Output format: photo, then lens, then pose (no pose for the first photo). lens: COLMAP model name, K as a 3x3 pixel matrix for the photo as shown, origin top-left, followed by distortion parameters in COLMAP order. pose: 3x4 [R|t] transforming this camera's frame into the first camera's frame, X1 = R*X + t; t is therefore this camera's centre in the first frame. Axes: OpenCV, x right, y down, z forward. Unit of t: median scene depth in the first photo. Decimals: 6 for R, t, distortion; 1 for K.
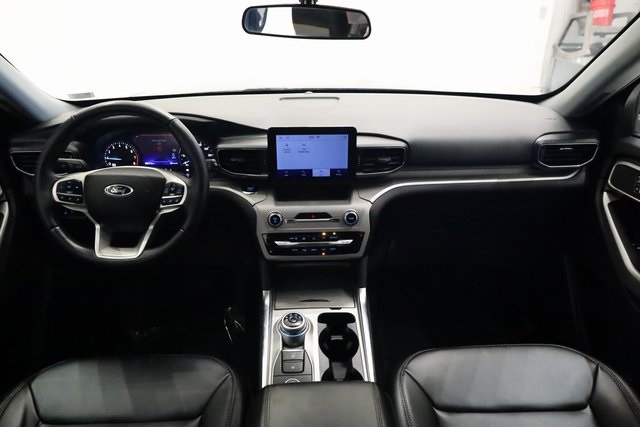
lens RADIAL K [[437.8, 0, 320.0], [0, 437.8, 213.5], [0, 0, 1]] dist [-0.003264, -0.005021]
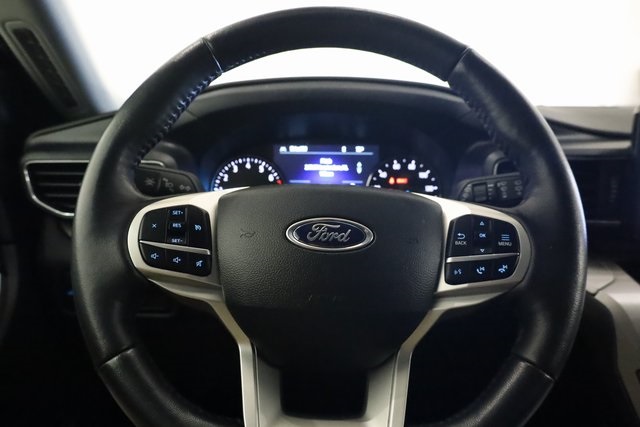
lens RADIAL K [[437.8, 0, 320.0], [0, 437.8, 213.5], [0, 0, 1]] dist [-0.003264, -0.005021]
pose [[0.999479, 0.002340, -0.032201, -0.447561], [-0.009208, 0.976607, -0.214833, 0.001320], [0.030945, 0.215018, 0.976120, 0.665111]]
